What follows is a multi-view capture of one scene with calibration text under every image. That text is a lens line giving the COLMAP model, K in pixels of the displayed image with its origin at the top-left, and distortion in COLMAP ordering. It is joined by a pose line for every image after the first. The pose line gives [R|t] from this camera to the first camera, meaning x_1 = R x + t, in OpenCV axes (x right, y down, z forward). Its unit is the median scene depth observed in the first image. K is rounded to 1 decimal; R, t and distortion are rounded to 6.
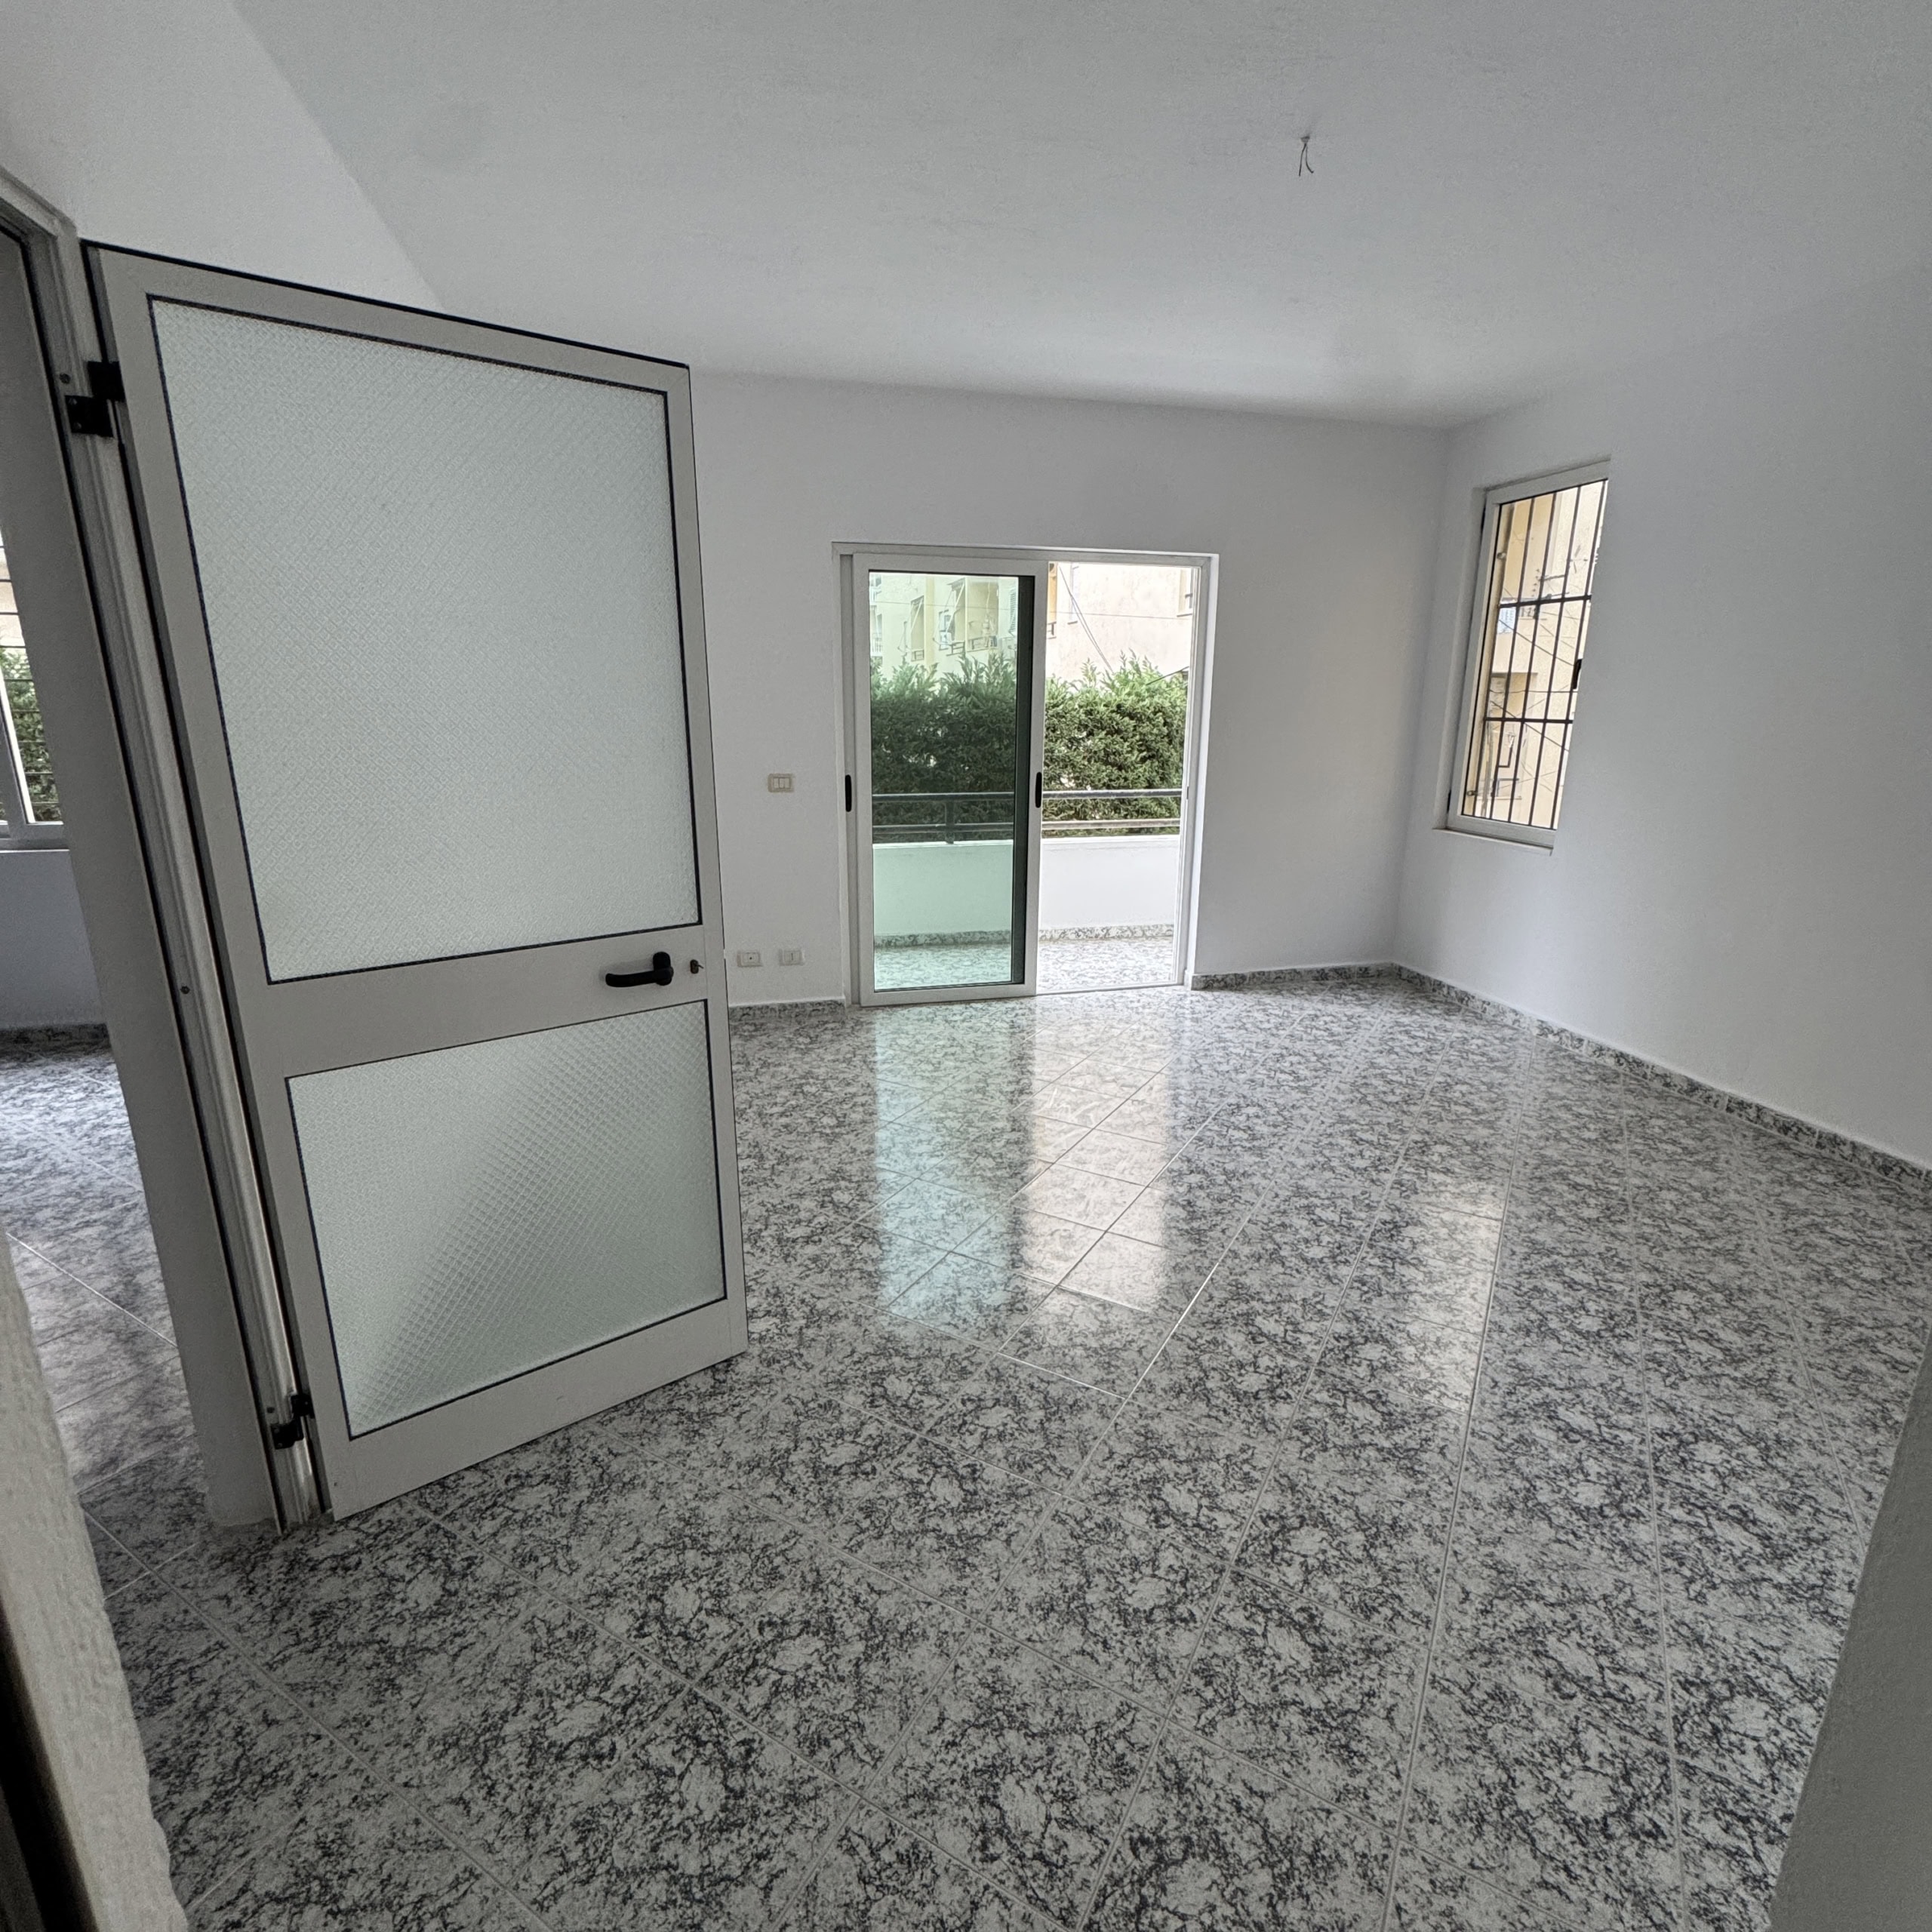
lens RADIAL K [[1031.2, 0, 964.4], [0, 1031.2, 983.9], [0, 0, 1]] dist [-0.000789, 0.000413]
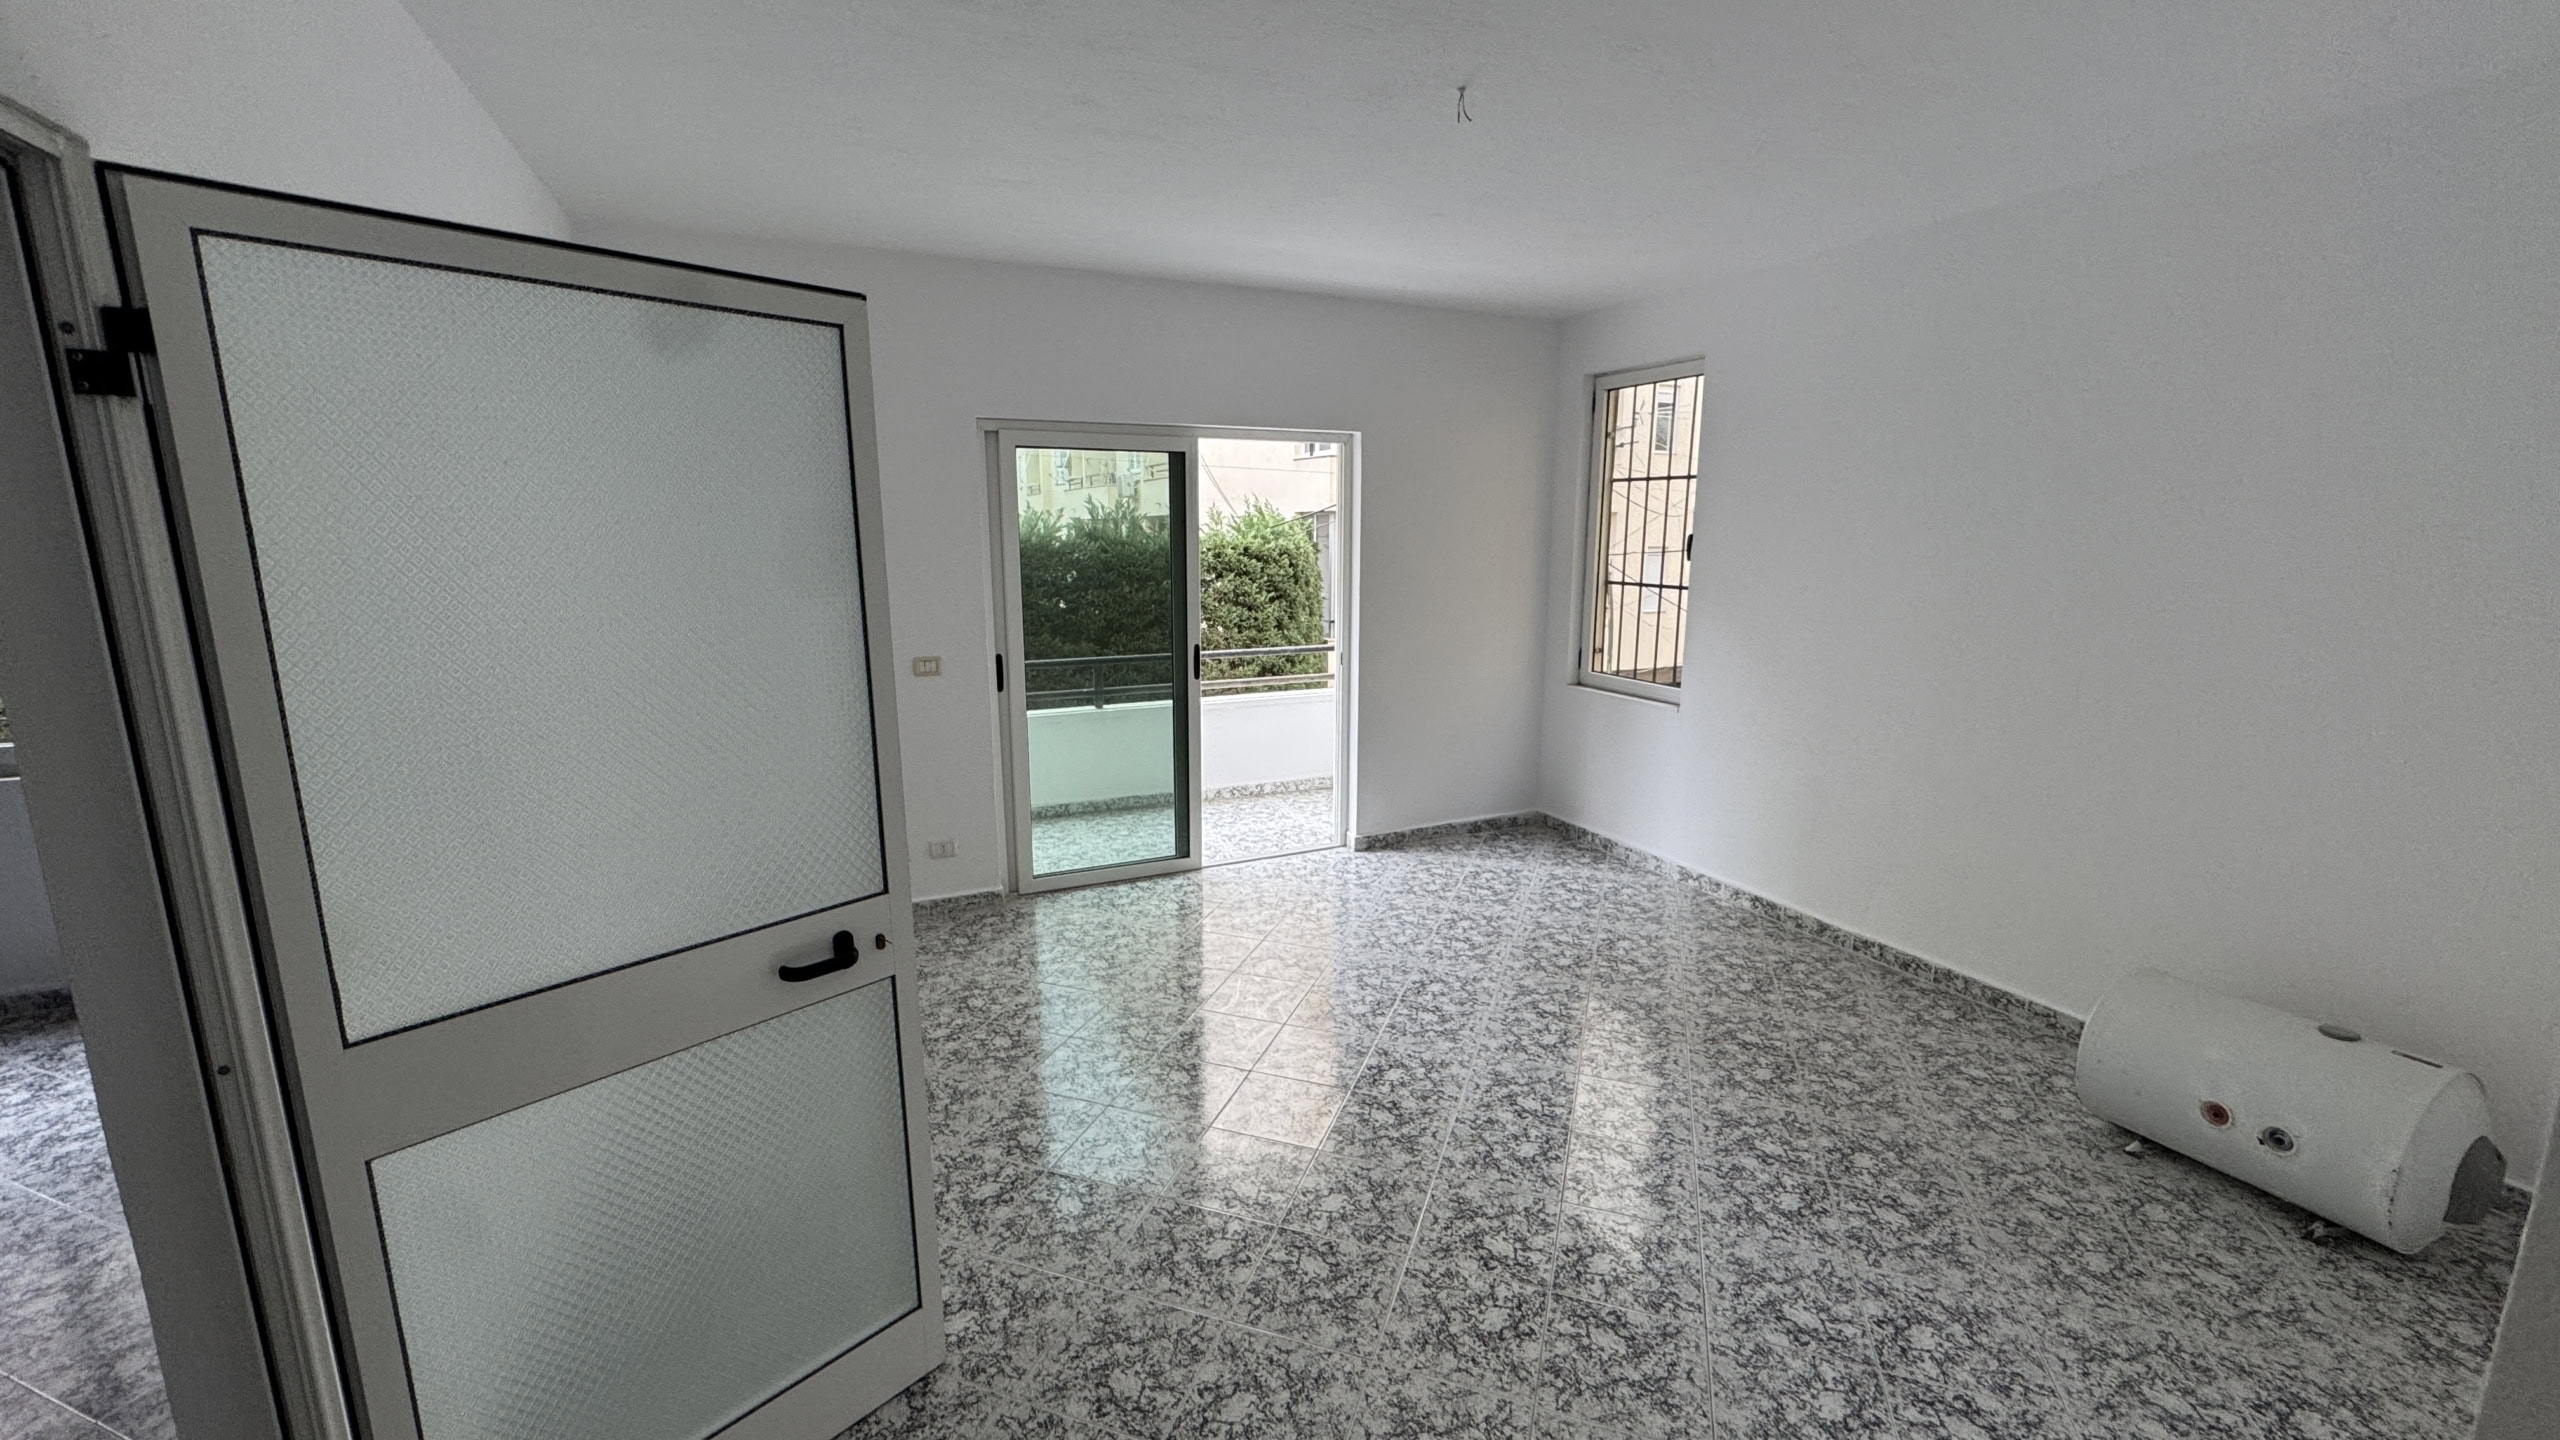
lens RADIAL K [[1026.1, 0, 1273.3], [0, 1026.1, 729.4], [0, 0, 1]] dist [-0.001545, 0.000573]
pose [[0.982176, -0.040293, 0.183594, -0.058075], [0.052803, 0.996567, -0.063766, -0.084792], [-0.180394, 0.072324, 0.980932, 0.041999]]
